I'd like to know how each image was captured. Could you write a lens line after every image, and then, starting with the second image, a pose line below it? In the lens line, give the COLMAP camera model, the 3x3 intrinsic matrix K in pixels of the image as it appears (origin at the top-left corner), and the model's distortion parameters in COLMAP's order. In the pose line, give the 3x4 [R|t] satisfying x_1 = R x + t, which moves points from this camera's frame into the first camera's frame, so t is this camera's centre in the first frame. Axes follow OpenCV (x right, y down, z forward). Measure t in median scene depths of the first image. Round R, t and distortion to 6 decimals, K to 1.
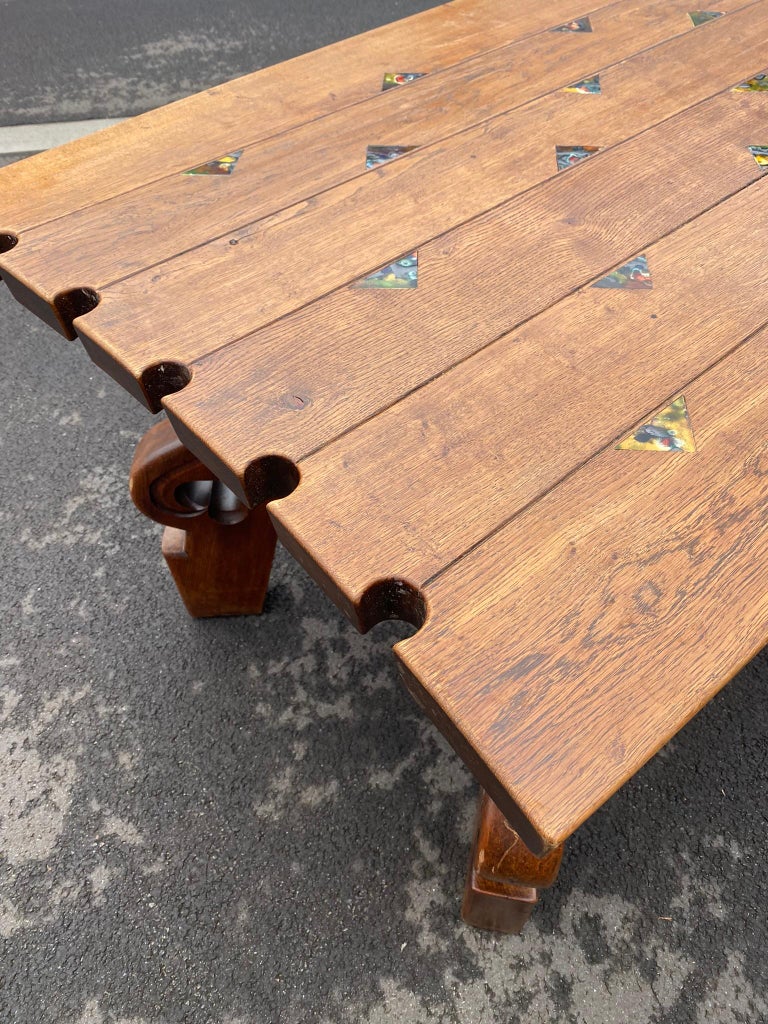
lens RADIAL K [[793.6, 0, 384.0], [0, 793.6, 512.0], [0, 0, 1]] dist [-0.007056, 0.000535]
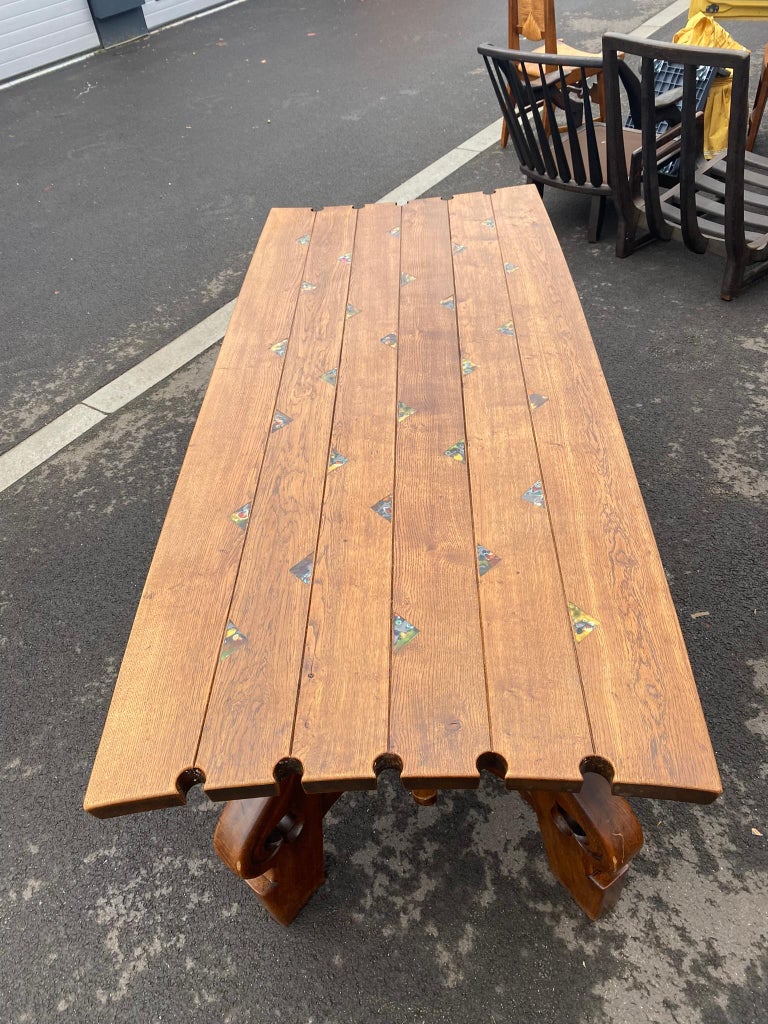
lens RADIAL K [[788.8, 0, 383.0], [0, 788.8, 496.5], [0, 0, 1]] dist [-0.001541, 0.002070]
pose [[0.683030, -0.523088, 0.509754, -0.552553], [0.603574, 0.797252, 0.009365, -0.428198], [-0.411301, 0.301278, 0.860269, -0.431927]]
